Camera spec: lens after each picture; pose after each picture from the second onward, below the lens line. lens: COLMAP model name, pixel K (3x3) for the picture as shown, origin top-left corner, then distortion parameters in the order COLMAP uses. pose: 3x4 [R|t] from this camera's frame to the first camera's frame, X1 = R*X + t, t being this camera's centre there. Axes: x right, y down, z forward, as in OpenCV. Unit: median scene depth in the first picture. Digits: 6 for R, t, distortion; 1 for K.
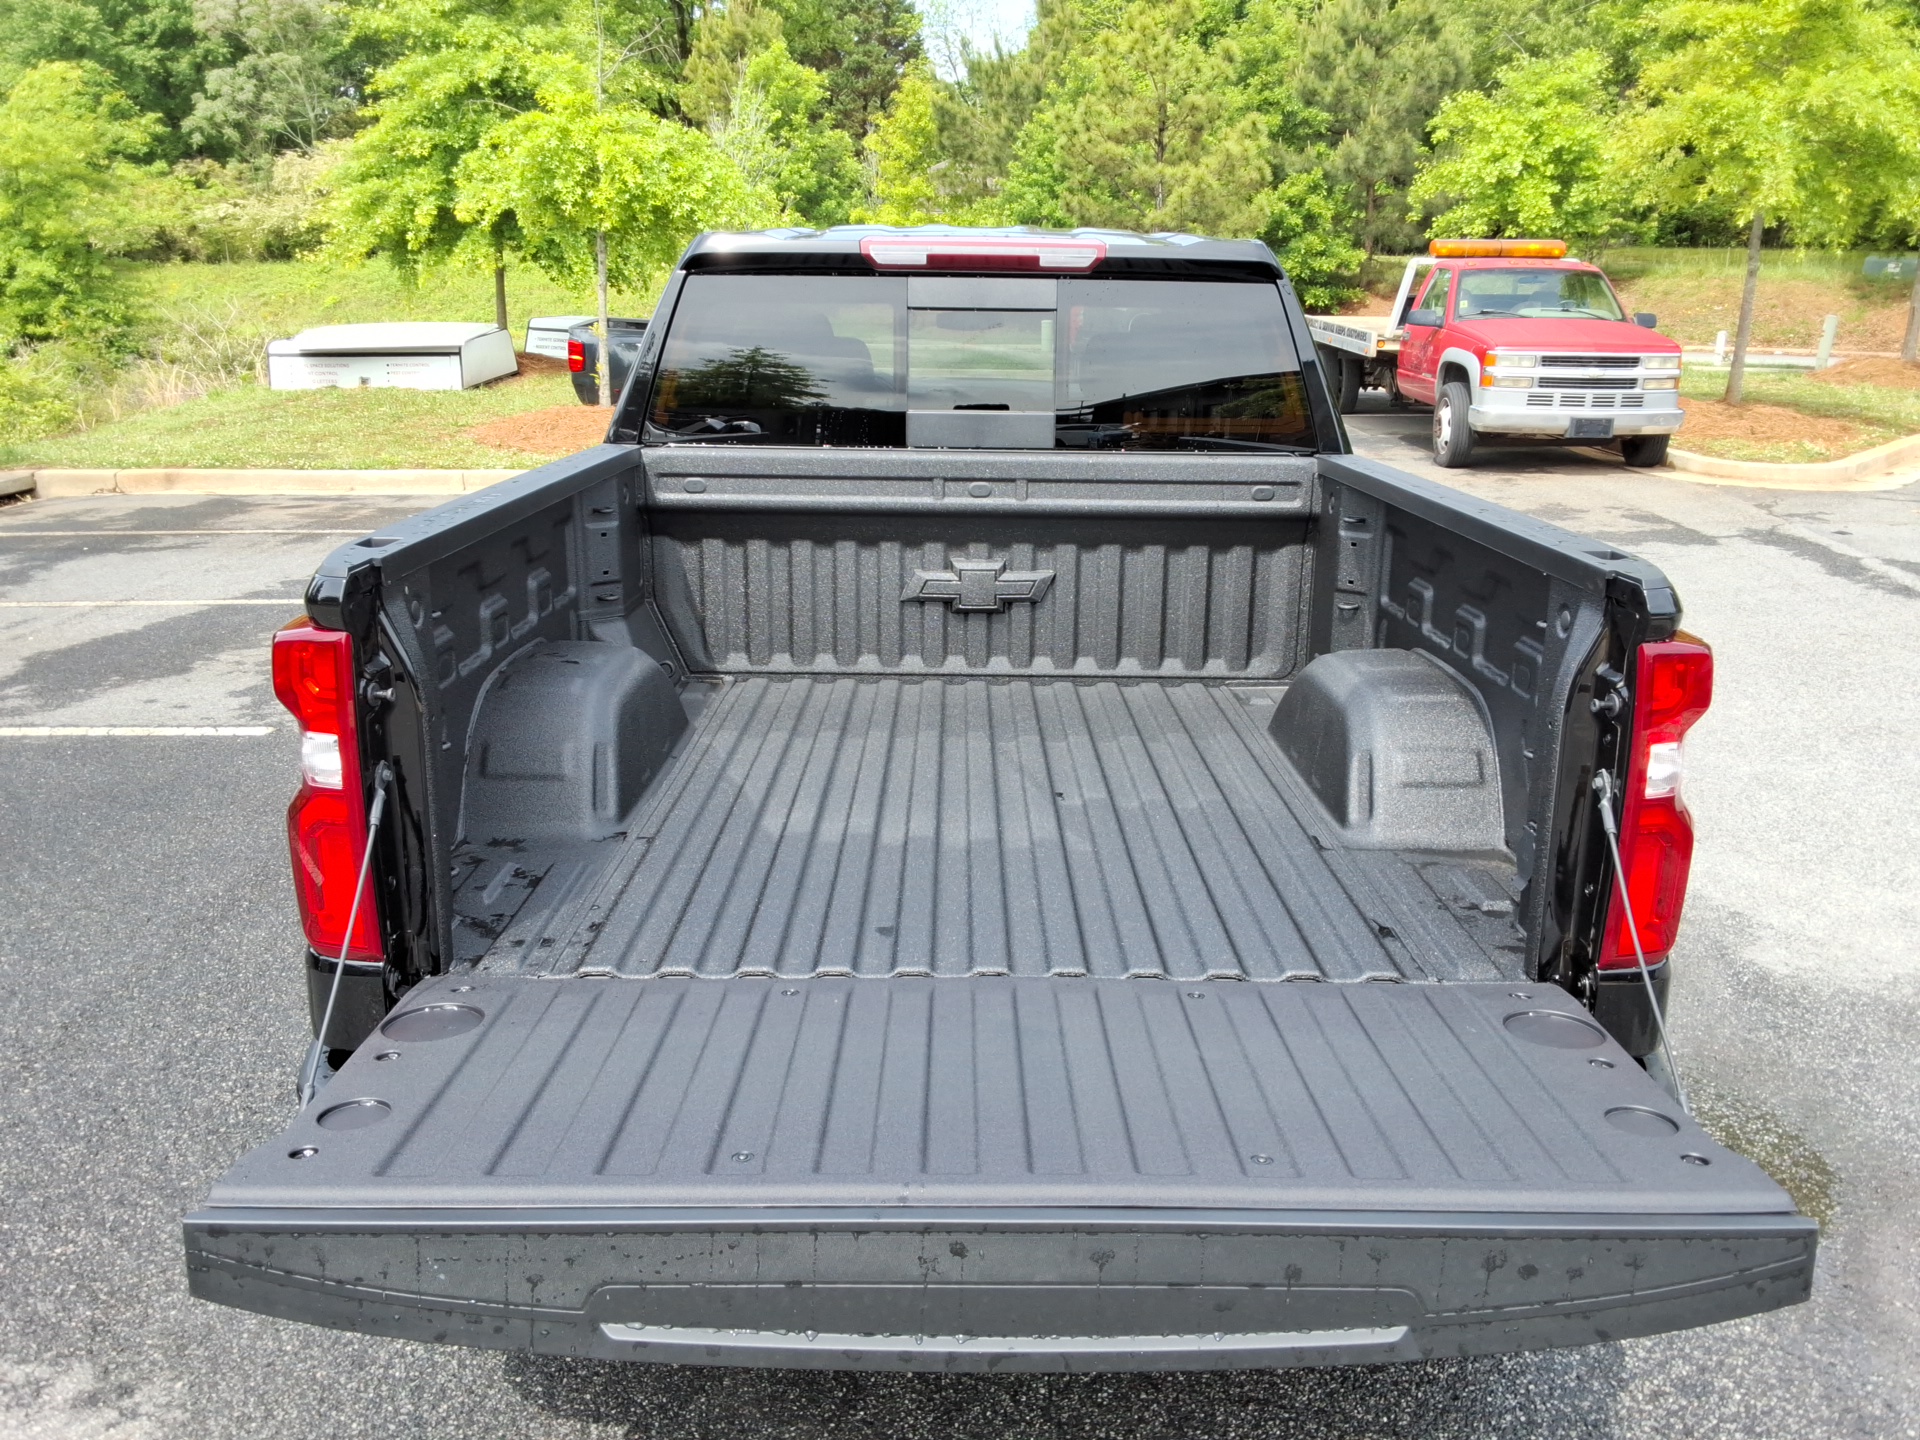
lens RADIAL K [[1545.3, 0, 973.3], [0, 1545.3, 702.5], [0, 0, 1]] dist [0.104023, -0.161247]
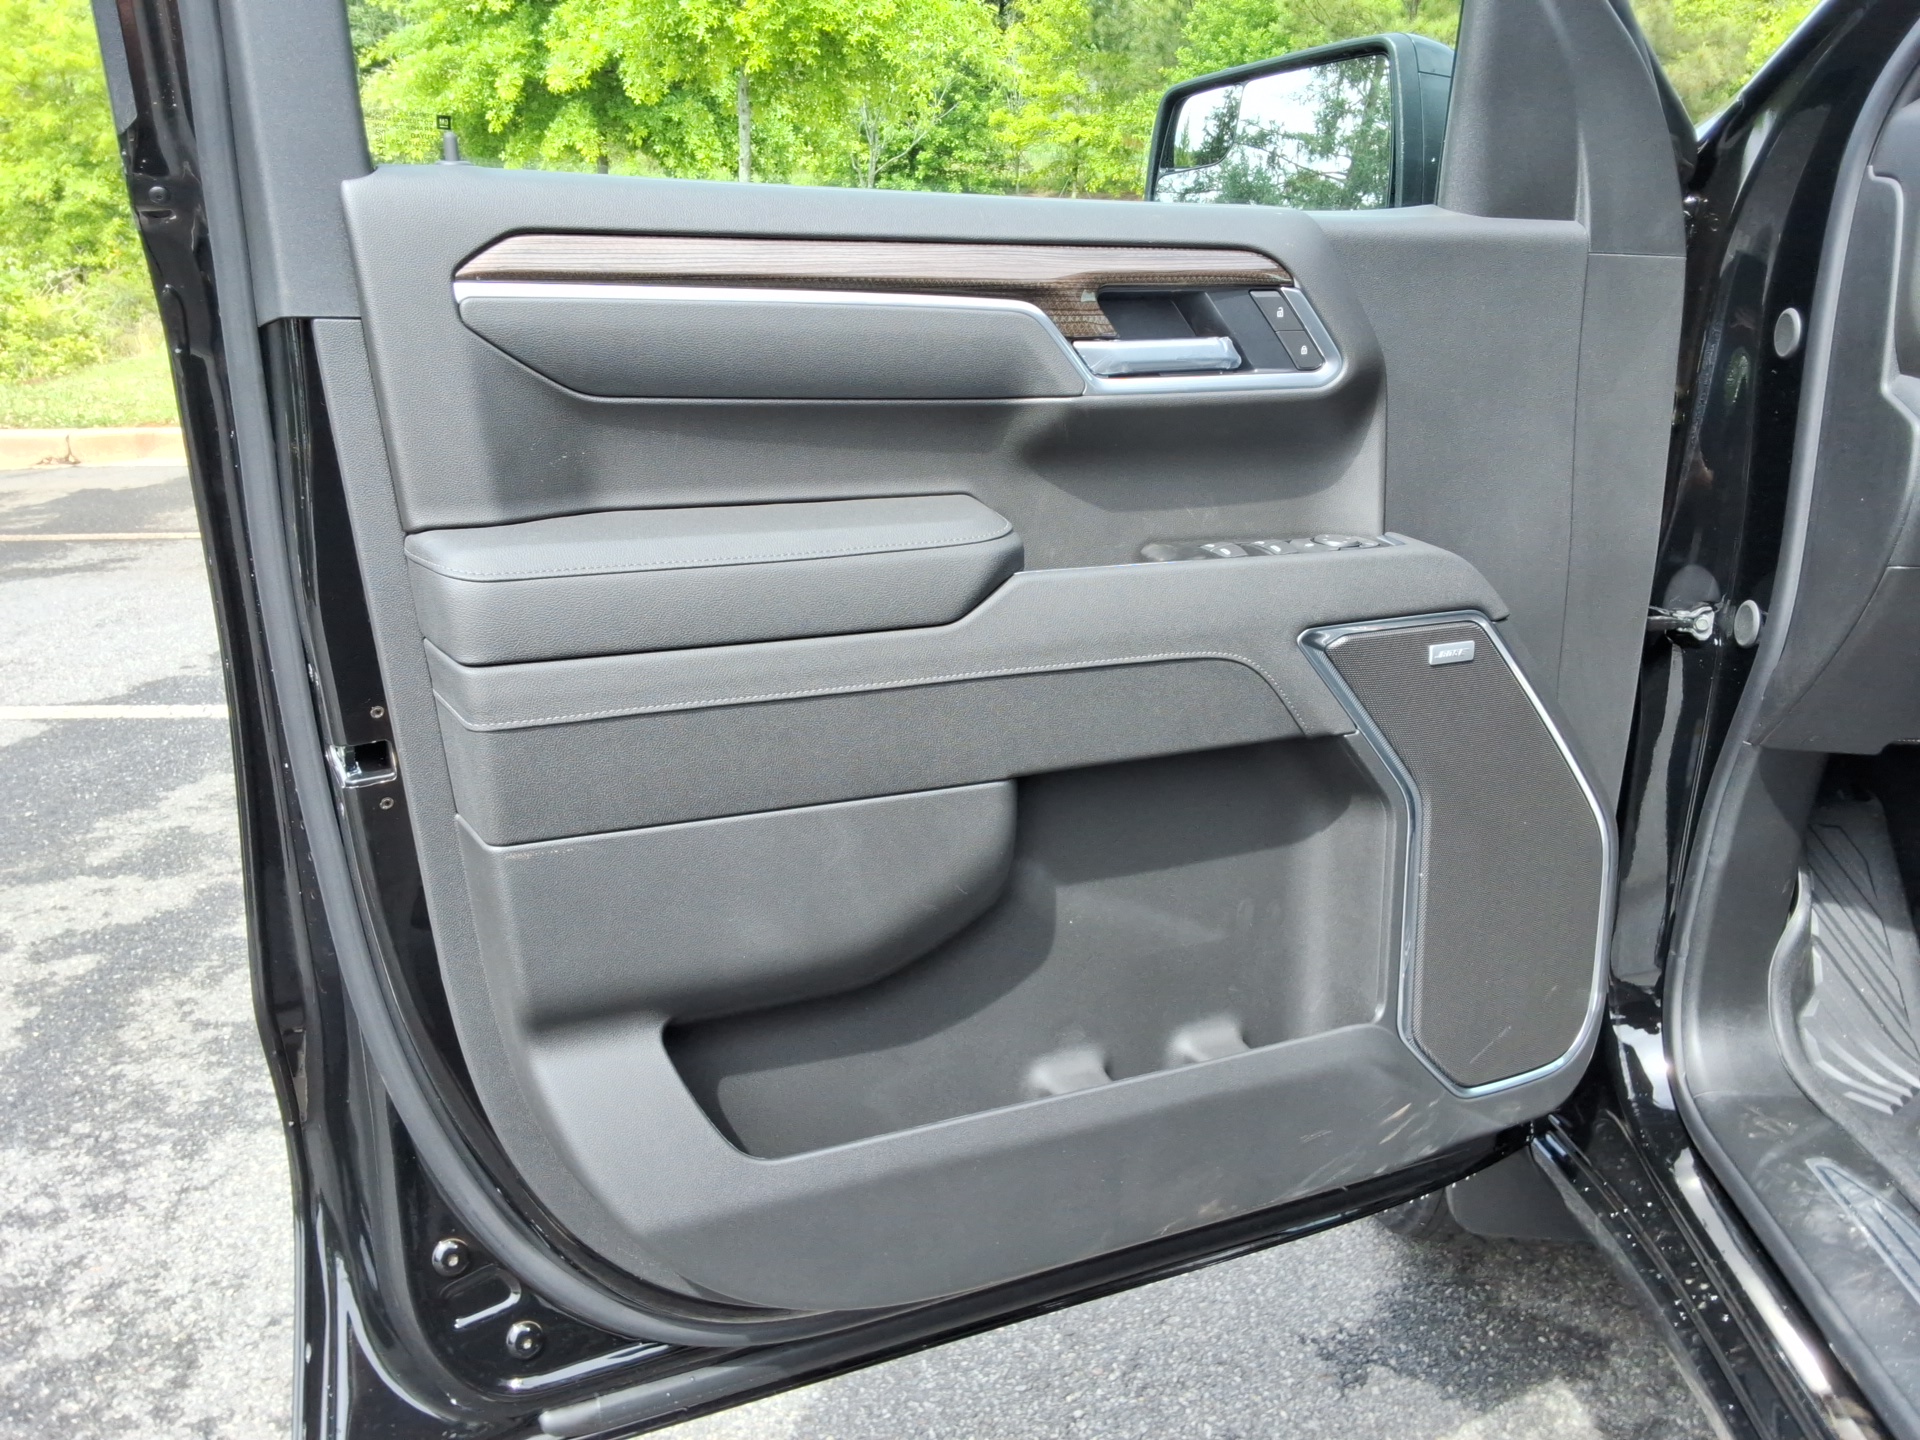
lens RADIAL K [[1547.1, 0, 974.5], [0, 1547.1, 709.4], [0, 0, 1]] dist [0.066895, -0.096618]
pose [[0.998099, 0.002722, -0.061566, -0.059553], [0.000073, 0.998972, 0.045339, -0.032925], [0.061626, -0.045257, 0.997073, 0.192658]]
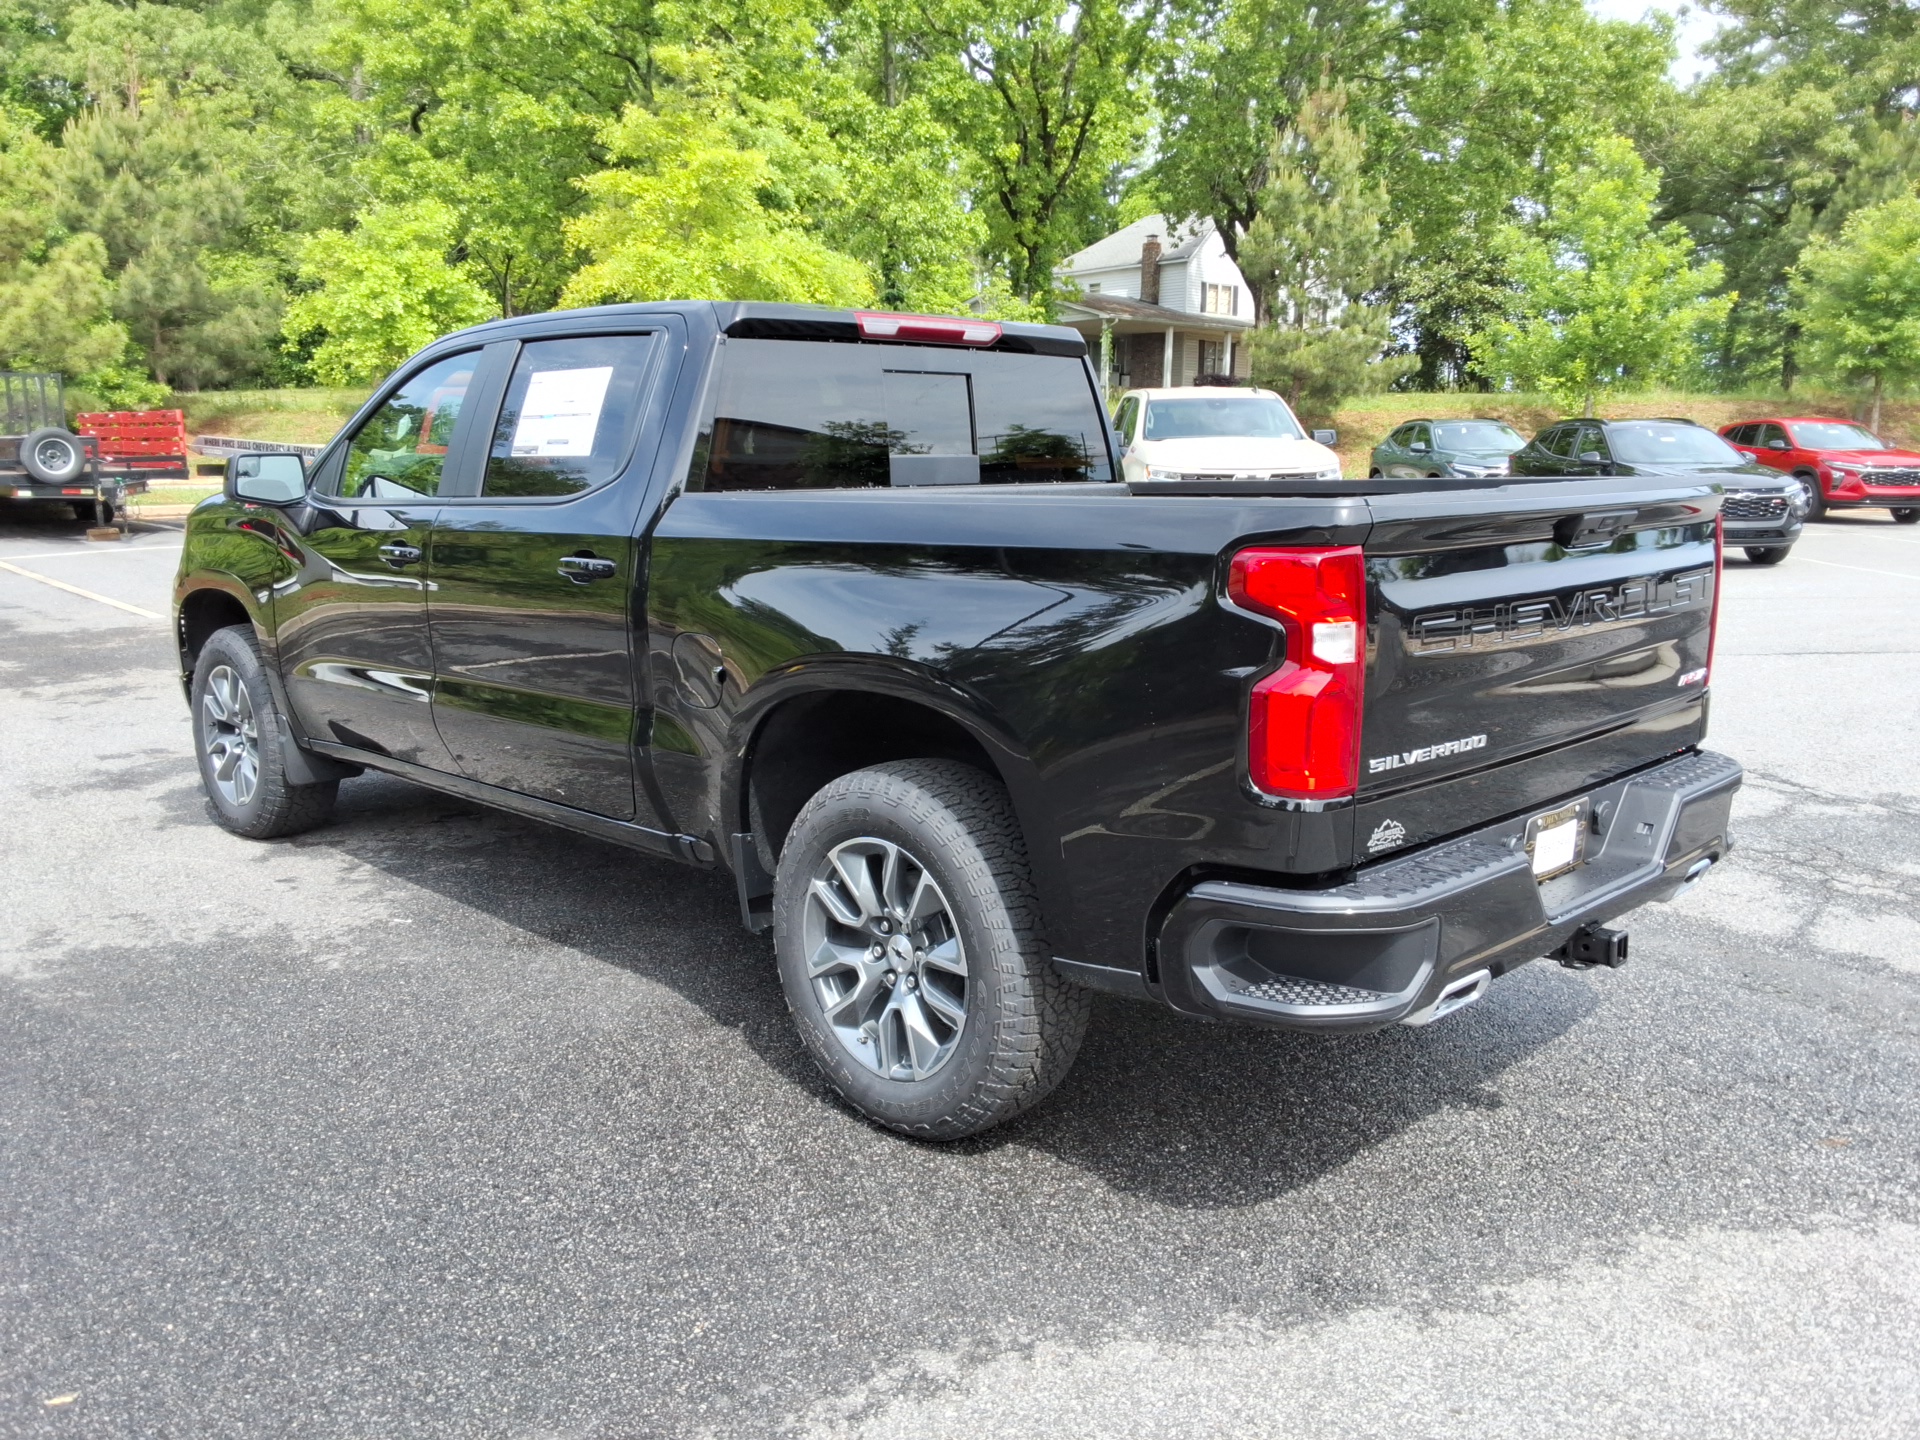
lens RADIAL K [[1543.9, 0, 978.1], [0, 1543.9, 692.3], [0, 0, 1]] dist [0.114256, -0.172788]
pose [[0.710463, -0.128466, 0.691909, -0.130236], [0.192816, 0.981107, -0.015825, 0.003308], [-0.676804, 0.144654, 0.721811, 0.019736]]
